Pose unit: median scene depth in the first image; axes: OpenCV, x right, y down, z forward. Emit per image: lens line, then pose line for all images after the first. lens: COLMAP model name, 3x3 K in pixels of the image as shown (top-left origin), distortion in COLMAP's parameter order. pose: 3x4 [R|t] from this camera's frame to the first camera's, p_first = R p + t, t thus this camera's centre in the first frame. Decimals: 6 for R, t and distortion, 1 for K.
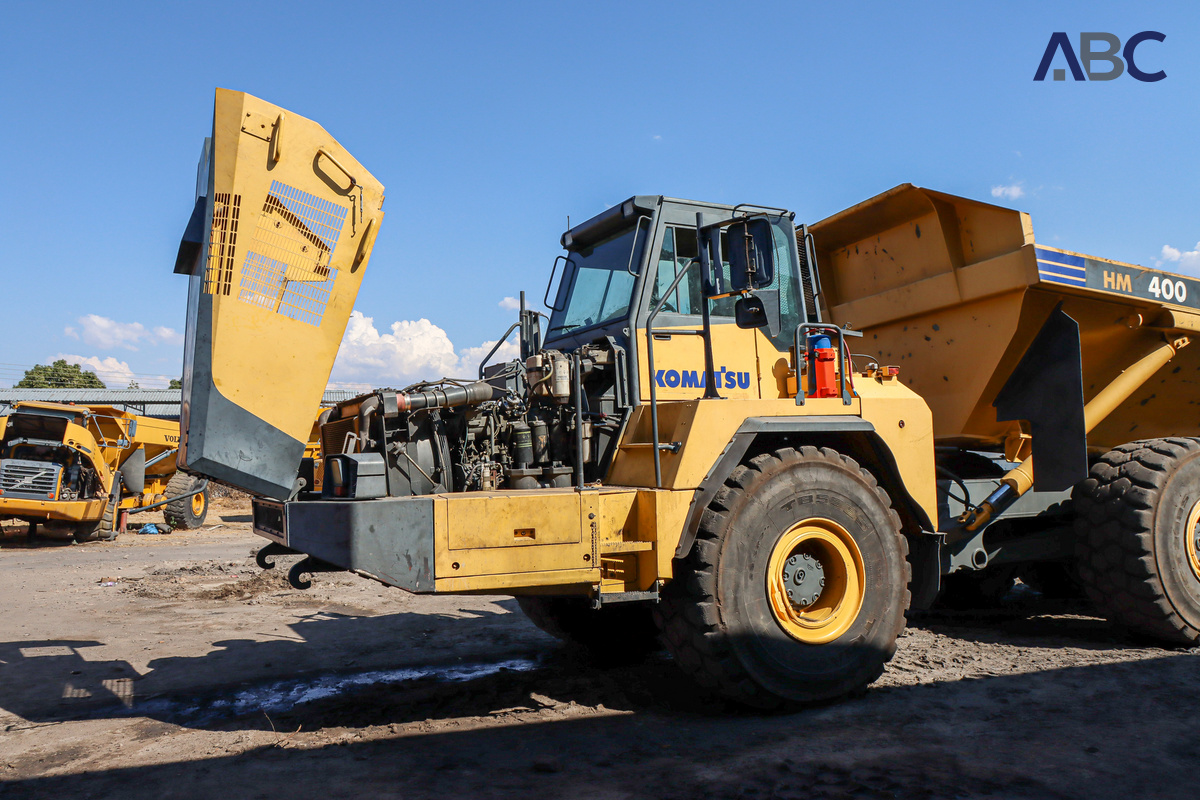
lens RADIAL K [[963.7, 0, 531.6], [0, 963.7, 399.4], [0, 0, 1]] dist [-0.002234, 0.005791]
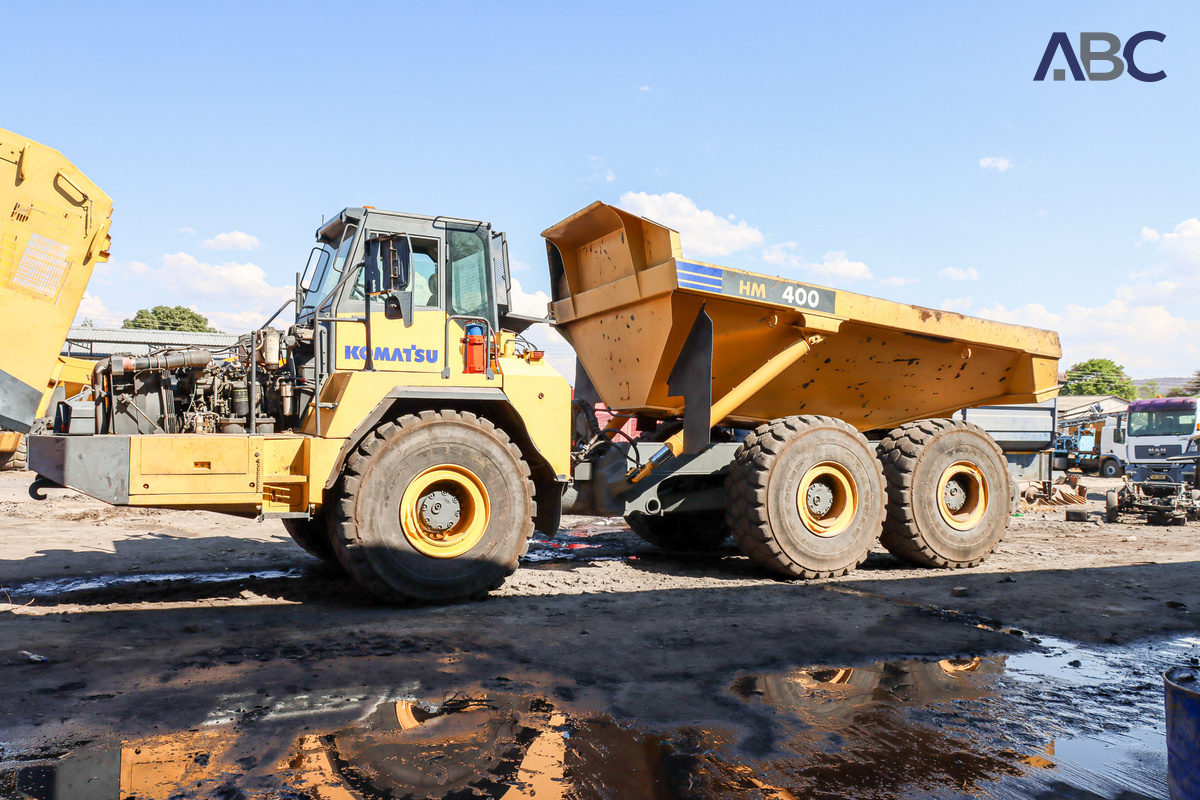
lens RADIAL K [[1023.5, 0, 600.0], [0, 1023.5, 400.0], [0, 0, 1]] dist [-0.007935, 0.005019]
pose [[0.998819, 0.041854, 0.024667, 0.443513], [-0.043020, 0.997880, 0.048830, -0.040646], [-0.022571, -0.049833, 0.998502, -0.385545]]
